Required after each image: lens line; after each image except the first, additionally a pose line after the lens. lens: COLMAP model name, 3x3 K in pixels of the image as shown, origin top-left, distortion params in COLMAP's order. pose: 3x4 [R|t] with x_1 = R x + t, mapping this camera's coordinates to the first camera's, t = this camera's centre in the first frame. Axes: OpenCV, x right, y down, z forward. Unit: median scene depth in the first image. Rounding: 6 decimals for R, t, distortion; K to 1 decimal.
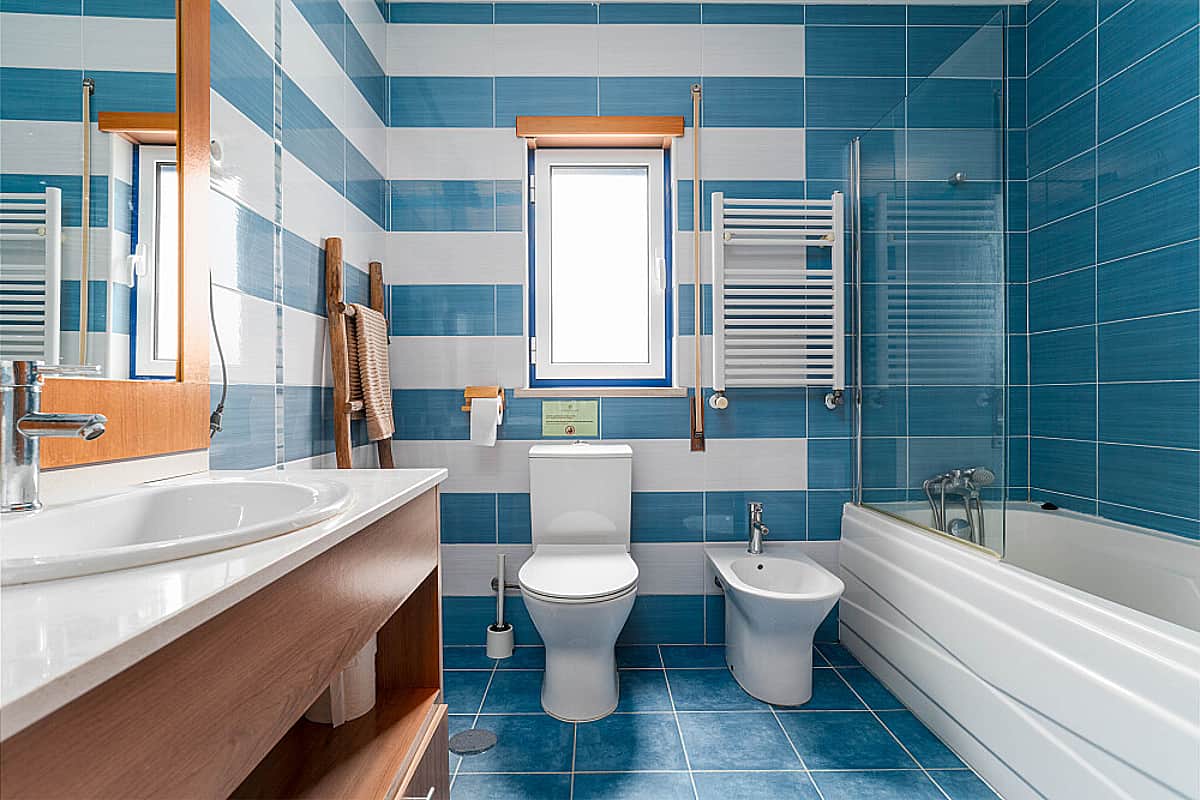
lens RADIAL K [[622.3, 0, 596.9], [0, 622.3, 399.7], [0, 0, 1]] dist [-0.023723, 0.001260]
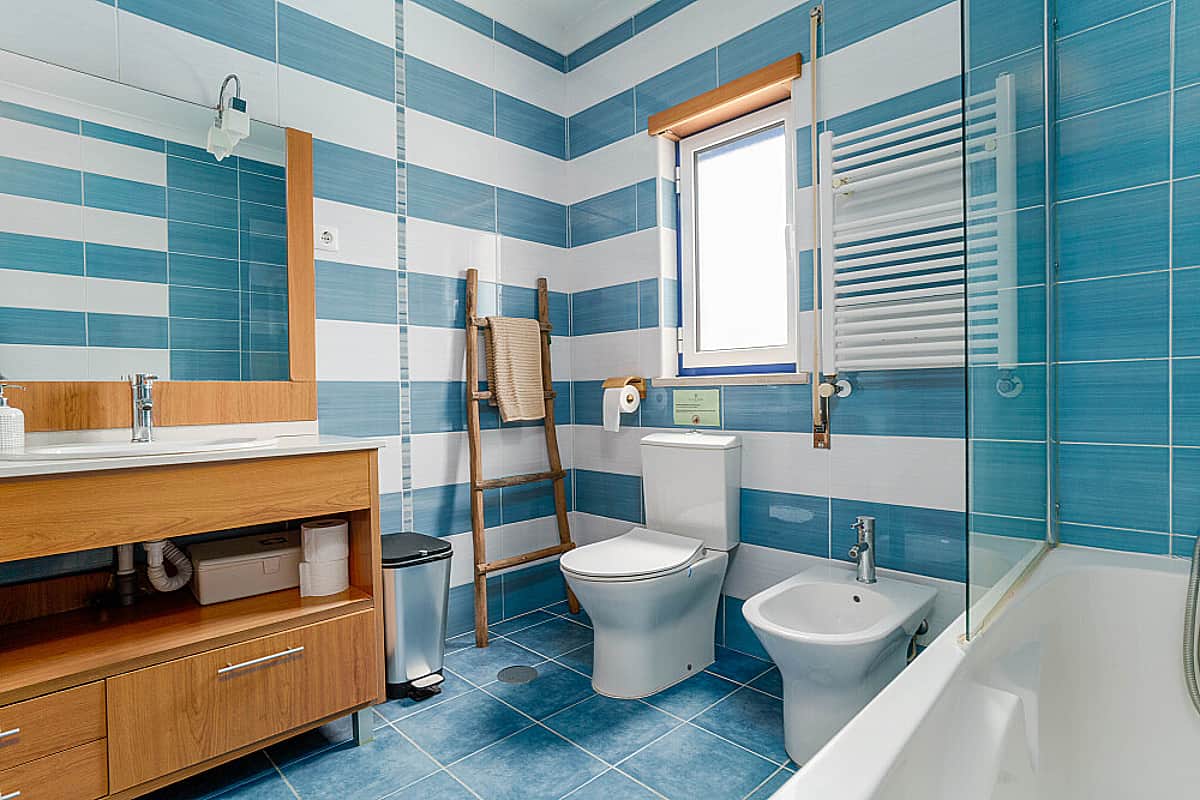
lens RADIAL K [[622.3, 0, 596.9], [0, 622.3, 399.7], [0, 0, 1]] dist [-0.023723, 0.001260]
pose [[0.685296, 0.001812, -0.728262, 0.577229], [0.009395, 0.999892, 0.011329, 0.005398], [0.728204, -0.014605, 0.685205, 0.217111]]
